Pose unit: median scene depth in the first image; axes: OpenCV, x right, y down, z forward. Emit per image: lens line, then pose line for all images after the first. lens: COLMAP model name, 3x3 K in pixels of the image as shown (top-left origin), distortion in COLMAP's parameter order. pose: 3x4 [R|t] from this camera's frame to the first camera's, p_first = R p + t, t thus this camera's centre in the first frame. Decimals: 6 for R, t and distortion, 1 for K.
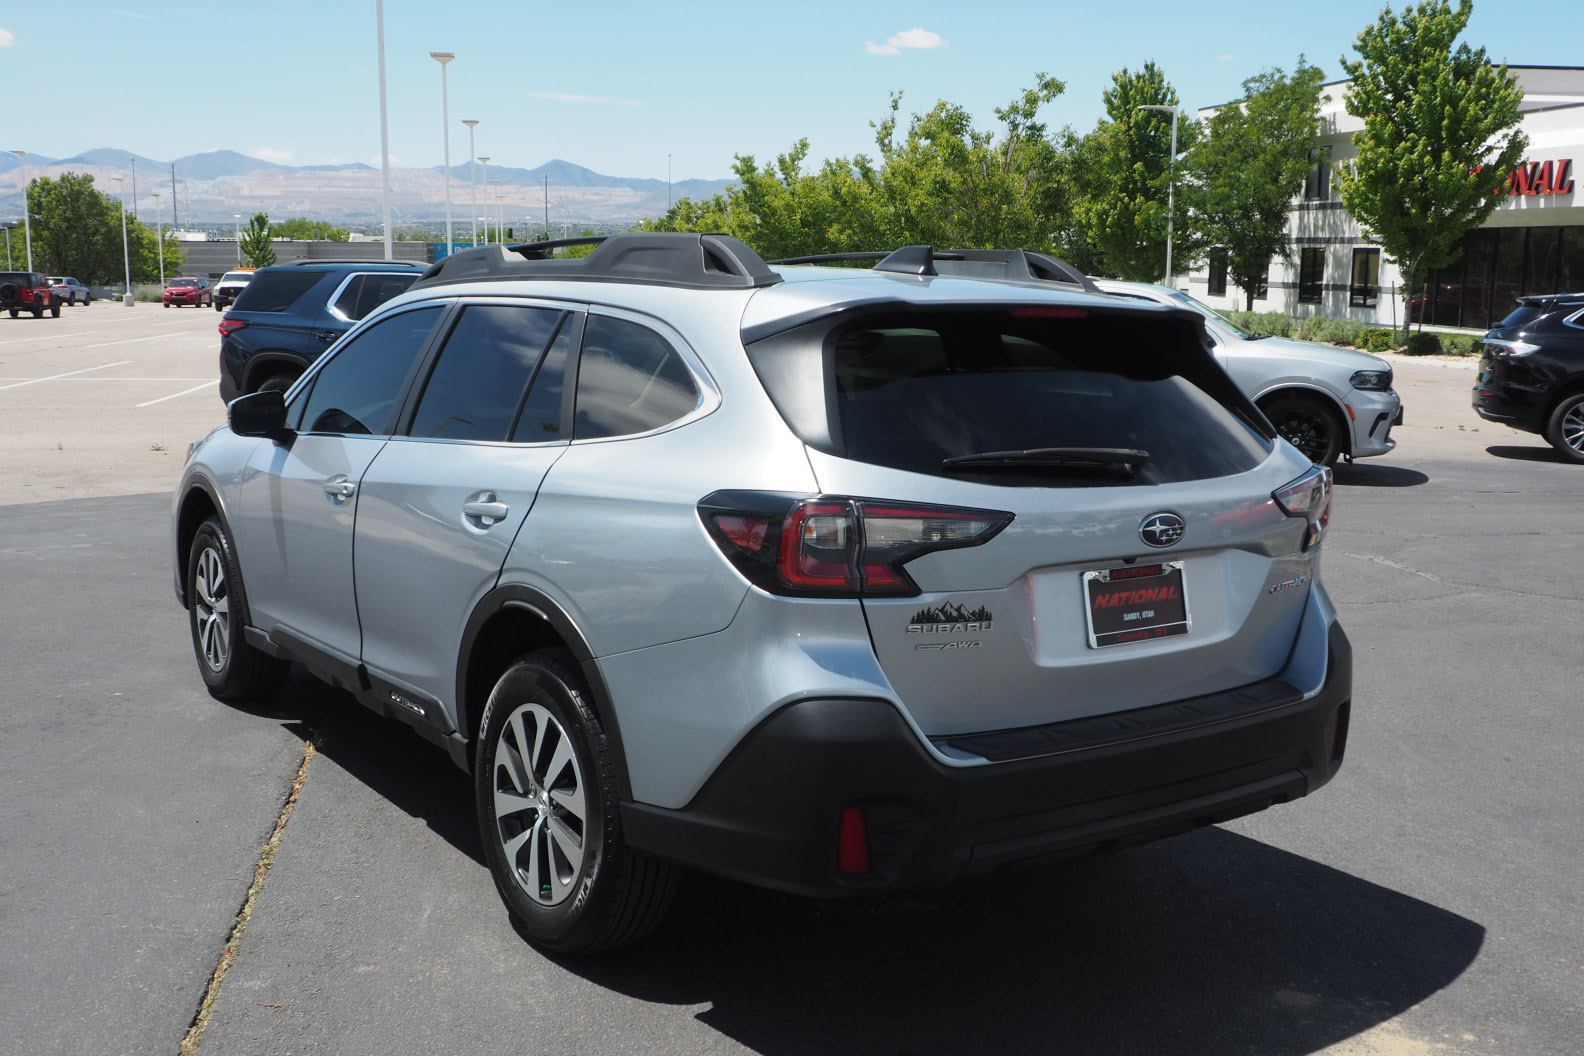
lens RADIAL K [[1566.8, 0, 762.8], [0, 1566.8, 526.7], [0, 0, 1]] dist [-0.013362, 0.000000]
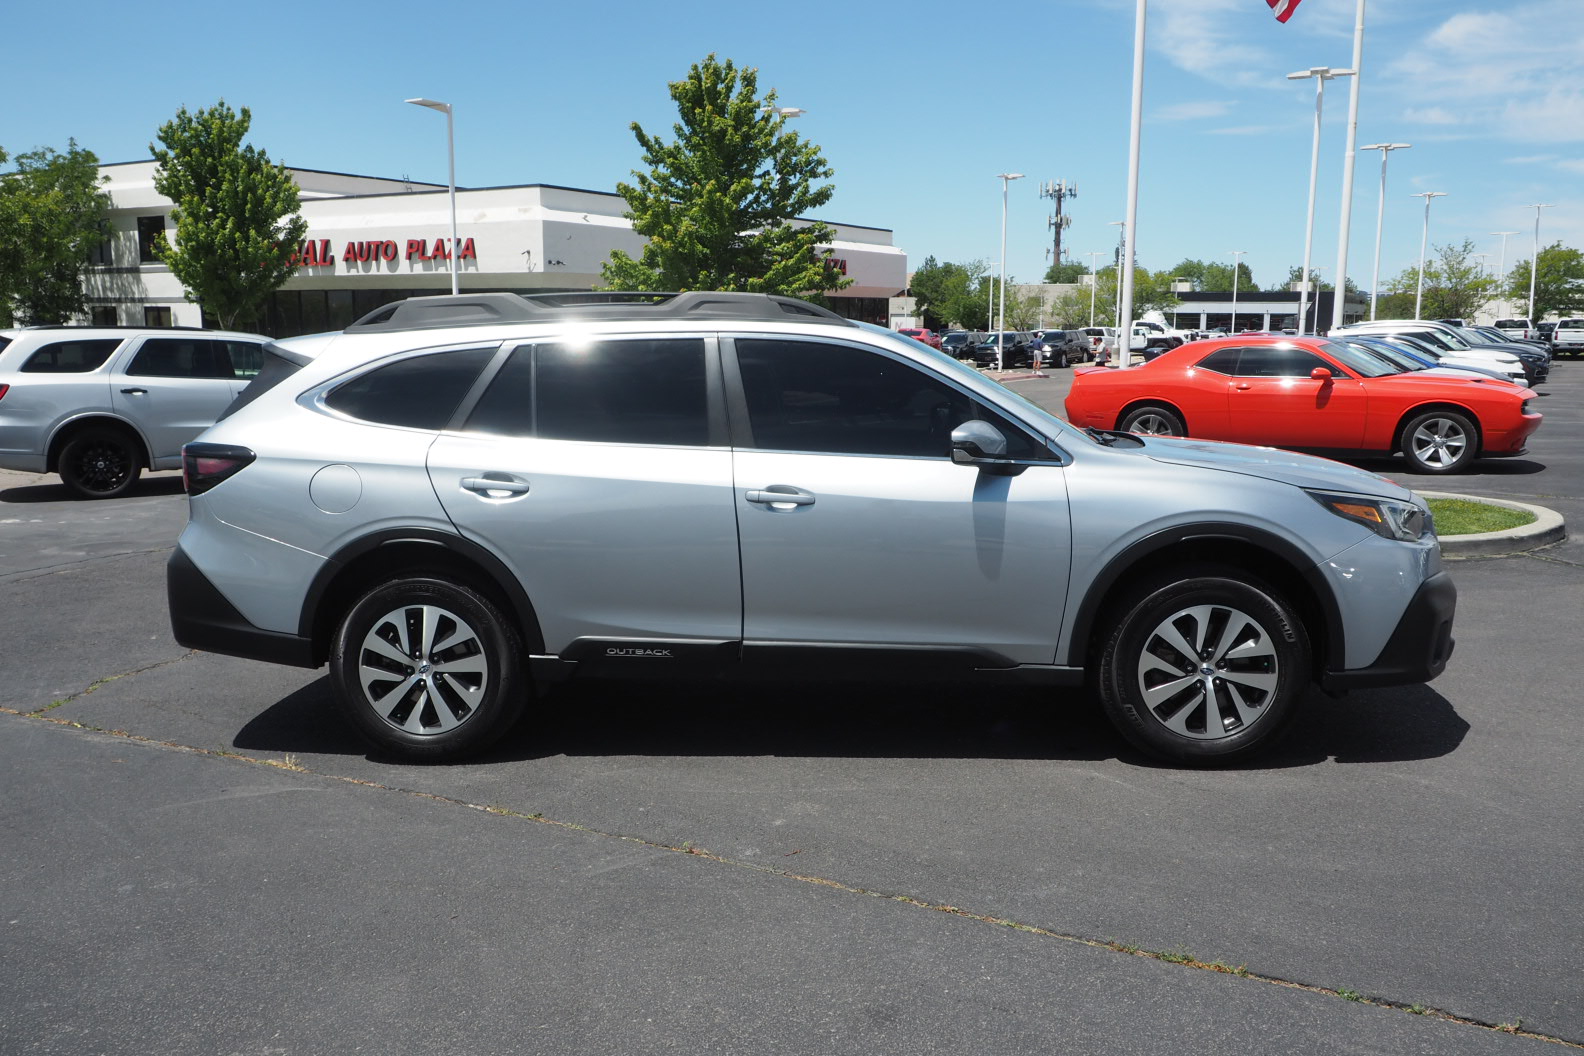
lens RADIAL K [[1290.0, 0, 791.7], [0, 1290.0, 526.5], [0, 0, 1]] dist [-0.031562, 0.012749]
pose [[0.621937, -0.126525, 0.772778, -0.118202], [0.132451, 0.989638, 0.055434, -0.003149], [-0.771785, 0.067879, 0.632251, 0.028131]]
